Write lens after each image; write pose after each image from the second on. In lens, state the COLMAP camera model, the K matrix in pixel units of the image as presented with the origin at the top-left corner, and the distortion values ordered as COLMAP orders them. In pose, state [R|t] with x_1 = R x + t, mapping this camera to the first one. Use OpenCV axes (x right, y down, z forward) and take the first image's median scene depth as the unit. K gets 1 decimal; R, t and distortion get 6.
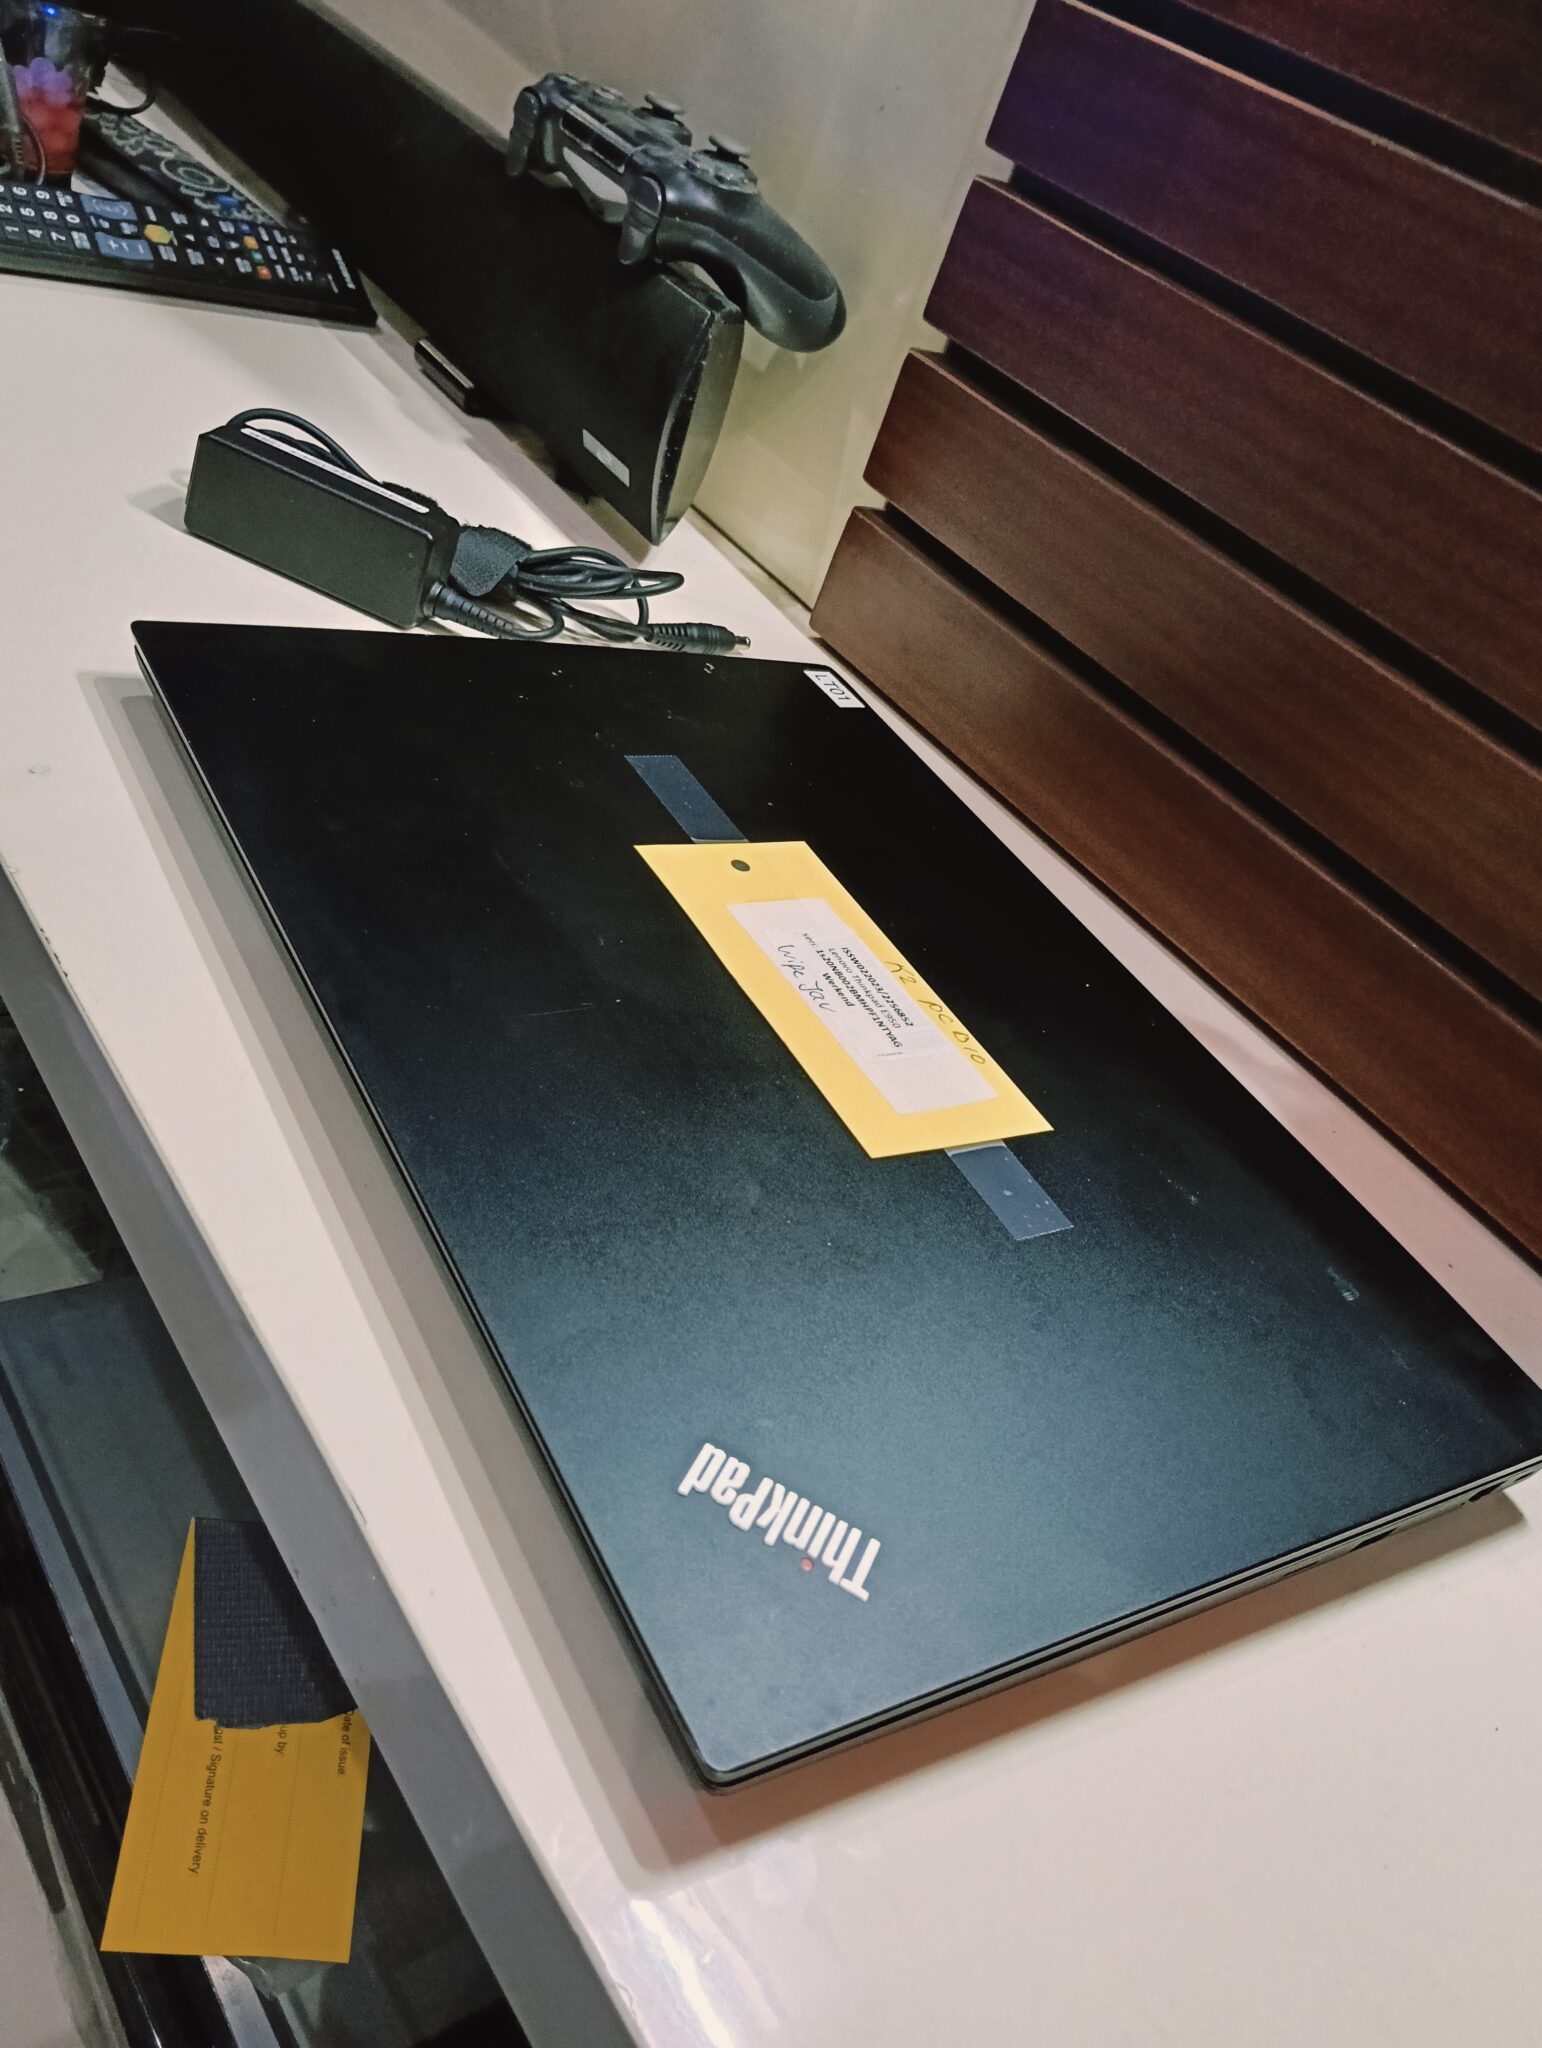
lens RADIAL K [[1743.1, 0, 777.5], [0, 1743.1, 1010.6], [0, 0, 1]] dist [0.008258, -0.083727]
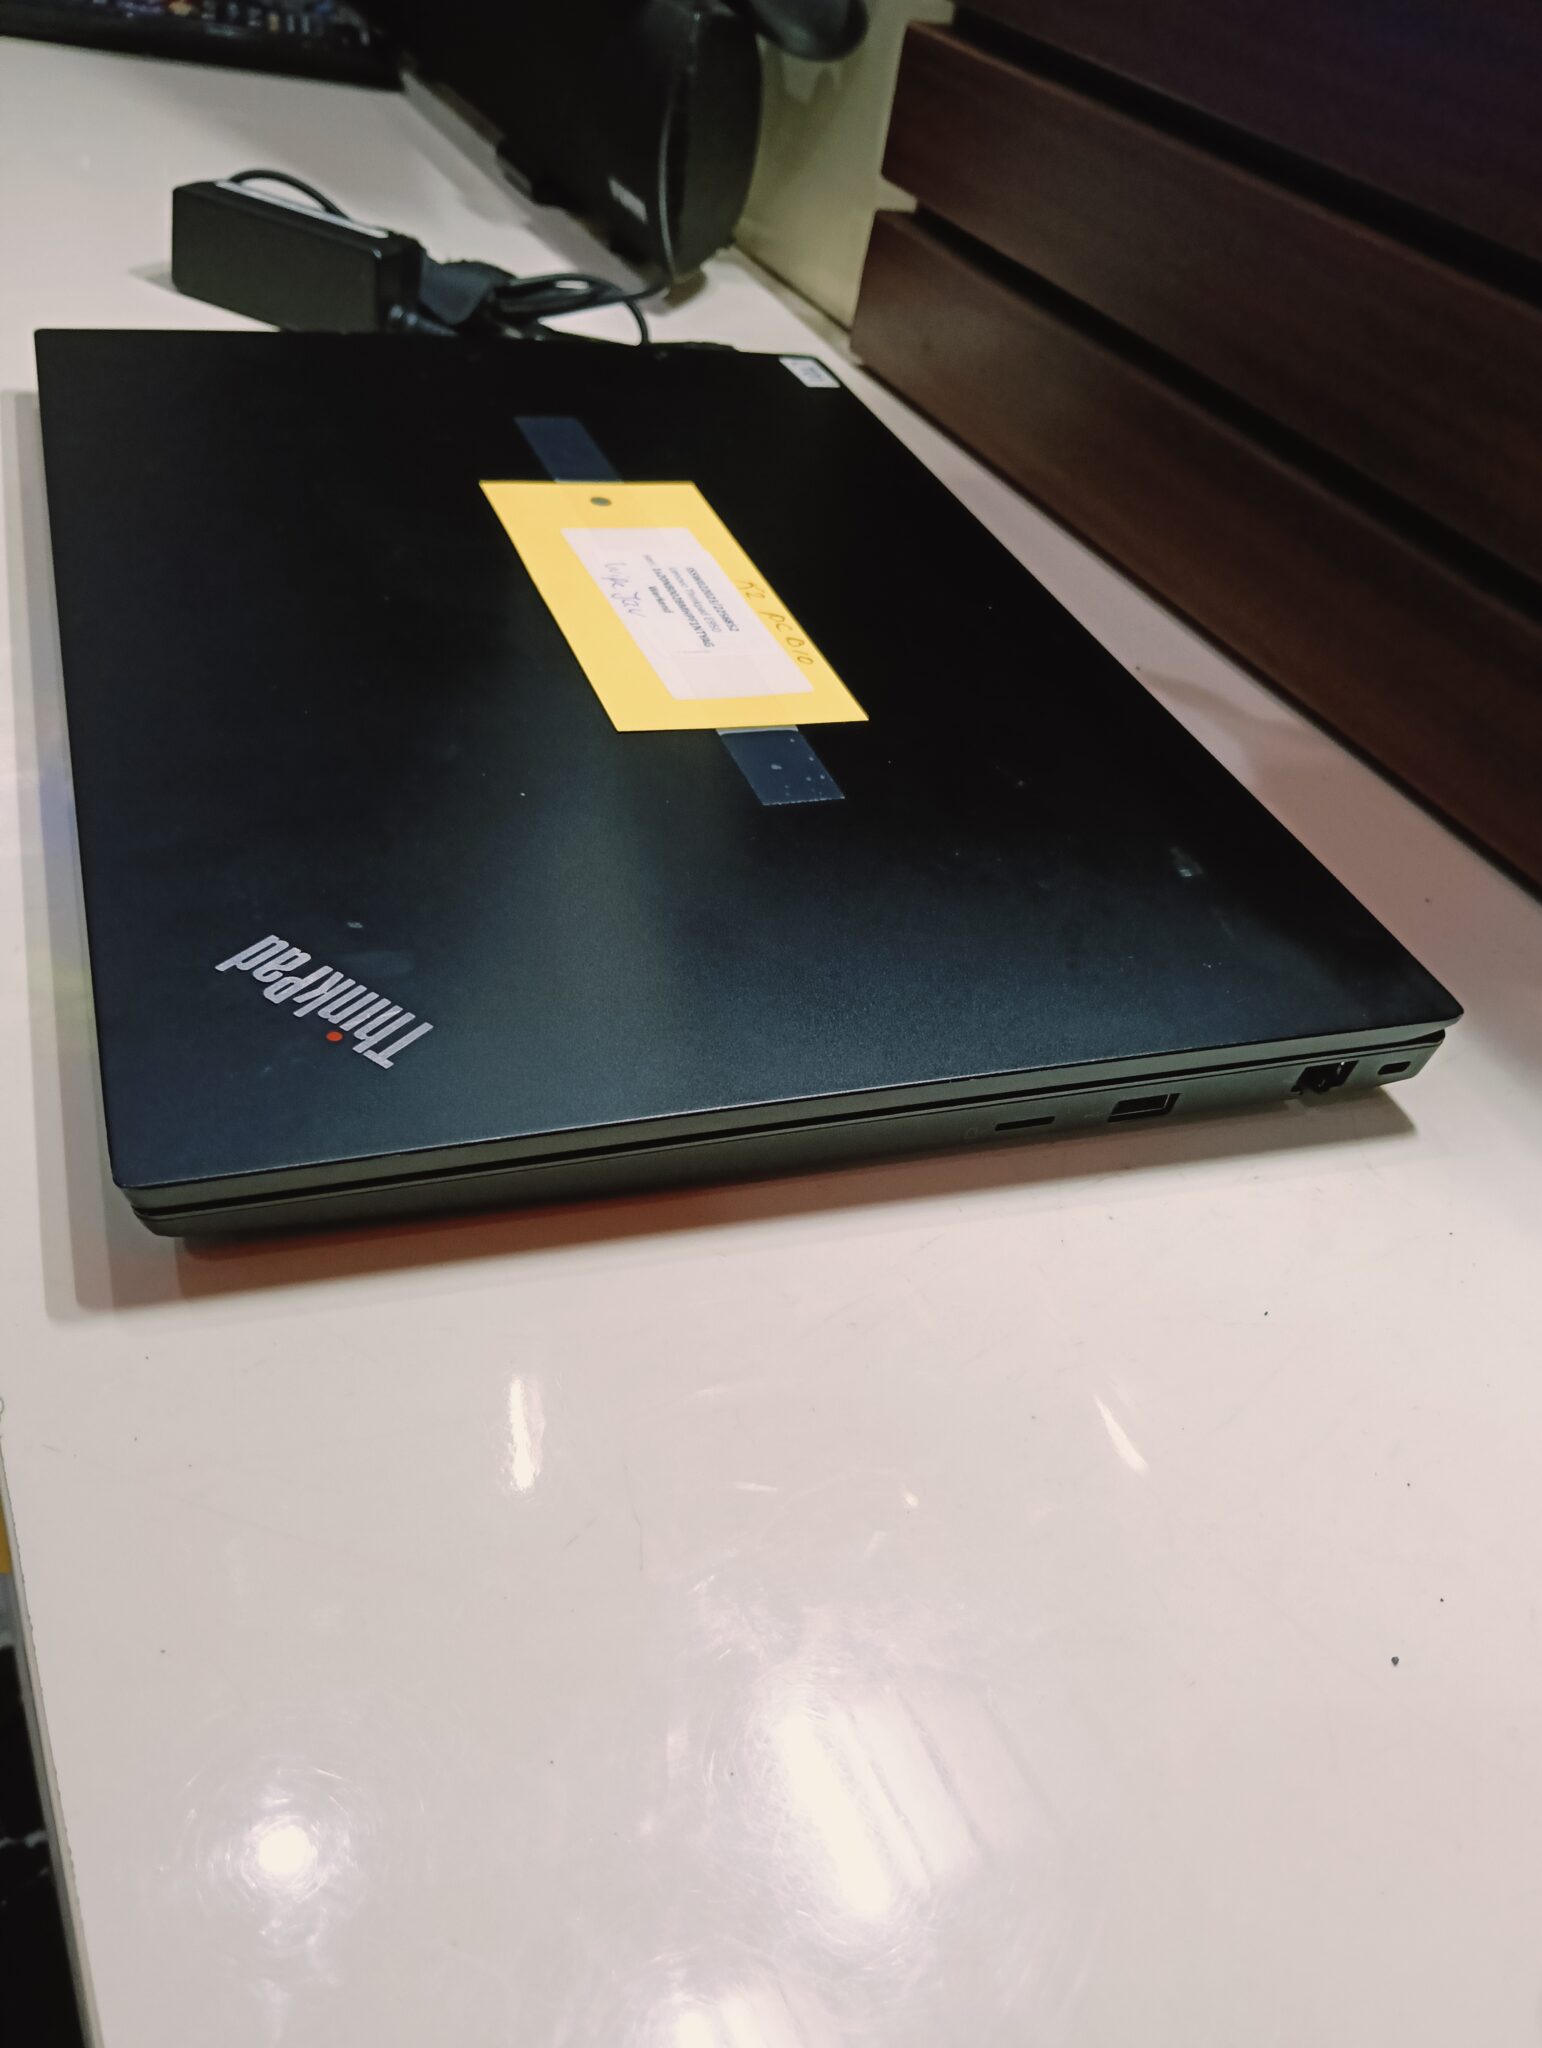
lens RADIAL K [[1743.1, 0, 763.9], [0, 1743.1, 1042.8], [0, 0, 1]] dist [0.008258, -0.083727]
pose [[0.967394, -0.027182, -0.251812, 0.303948], [0.033586, 0.999212, 0.021167, 0.198680], [0.251039, -0.028934, 0.967545, 0.102558]]
